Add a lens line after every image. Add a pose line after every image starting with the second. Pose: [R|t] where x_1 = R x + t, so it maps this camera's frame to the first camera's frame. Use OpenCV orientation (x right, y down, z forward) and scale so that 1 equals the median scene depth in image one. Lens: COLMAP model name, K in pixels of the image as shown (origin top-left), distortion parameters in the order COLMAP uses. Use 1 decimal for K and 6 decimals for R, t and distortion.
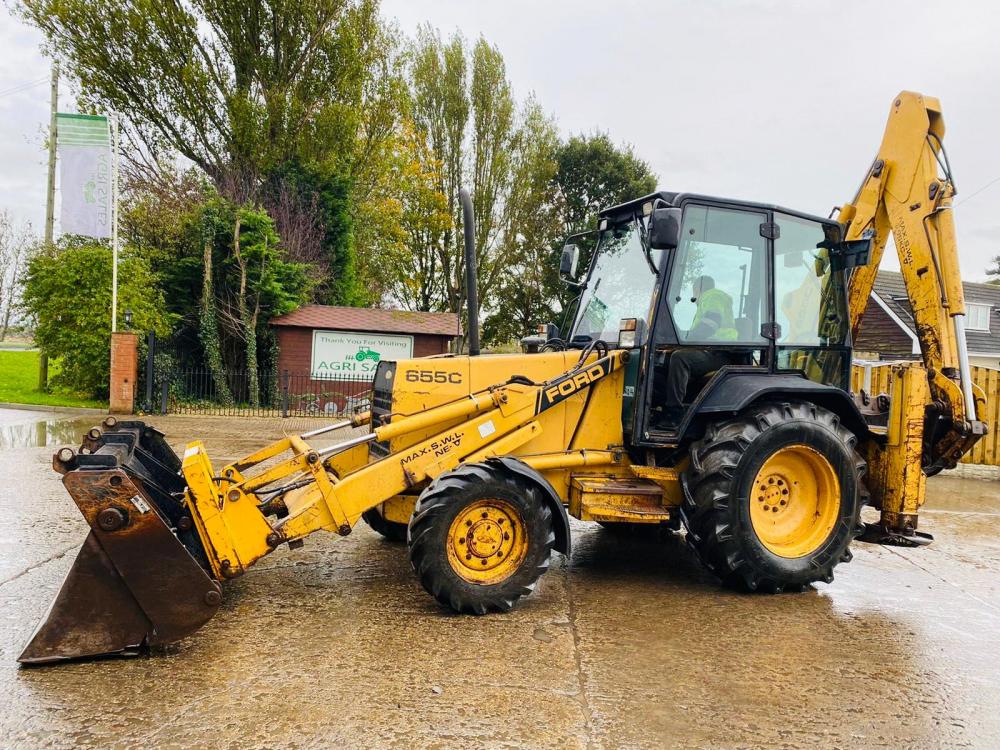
lens RADIAL K [[754.9, 0, 500.0], [0, 754.9, 375.0], [0, 0, 1]] dist [0.009875, -0.006199]
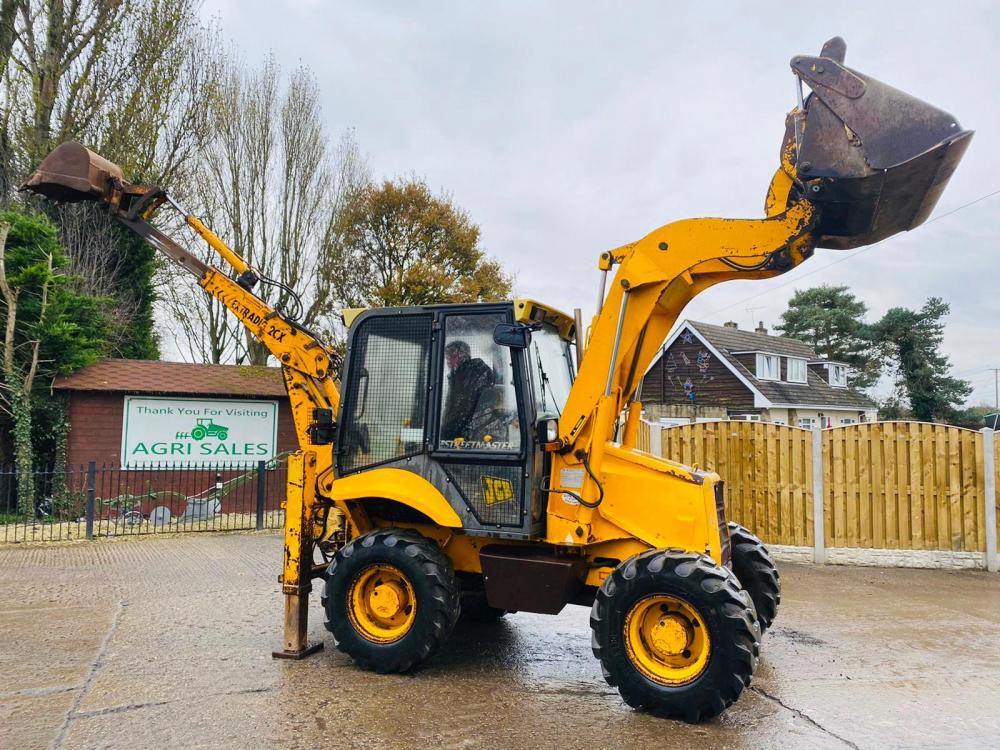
lens RADIAL K [[776.9, 0, 500.0], [0, 776.9, 375.0], [0, 0, 1]] dist [0.002360, -0.001638]
pose [[0.962116, -0.013613, 0.272300, -0.115573], [0.034764, 0.996726, -0.073003, -0.016597], [-0.270415, 0.079704, 0.959439, 0.249852]]
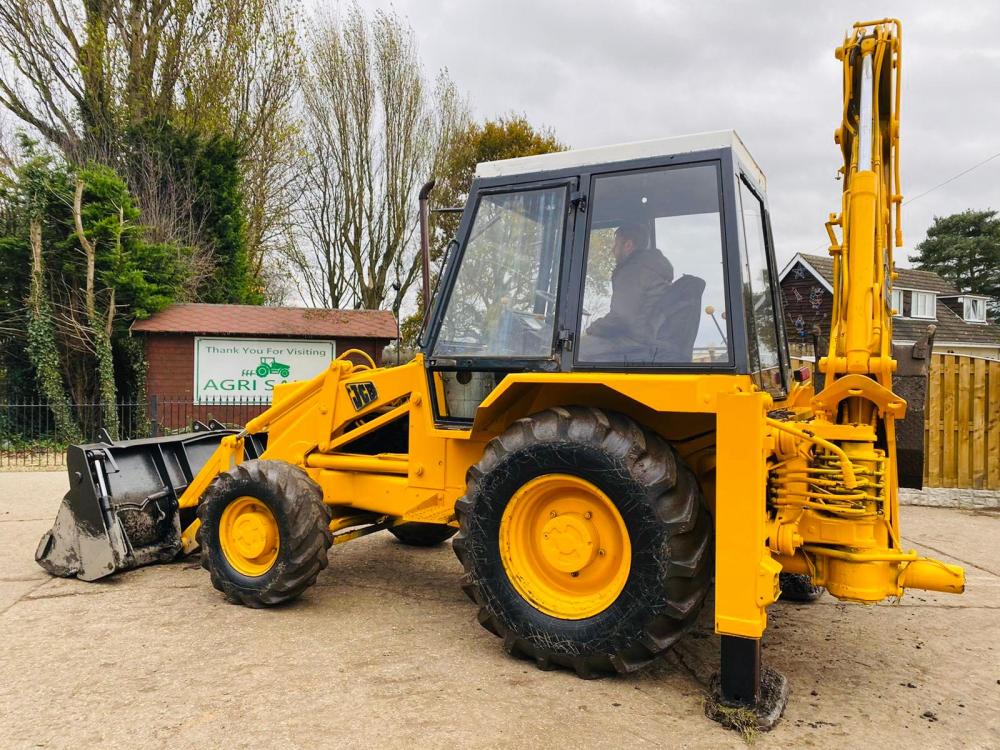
lens RADIAL K [[773.9, 0, 493.7], [0, 773.9, 381.2], [0, 0, 1]] dist [0.001613, -0.005145]
pose [[0.993546, -0.037867, 0.106927, -0.041883], [0.037709, 0.999283, 0.003497, -0.008693], [-0.106982, 0.000557, 0.994261, 0.224843]]
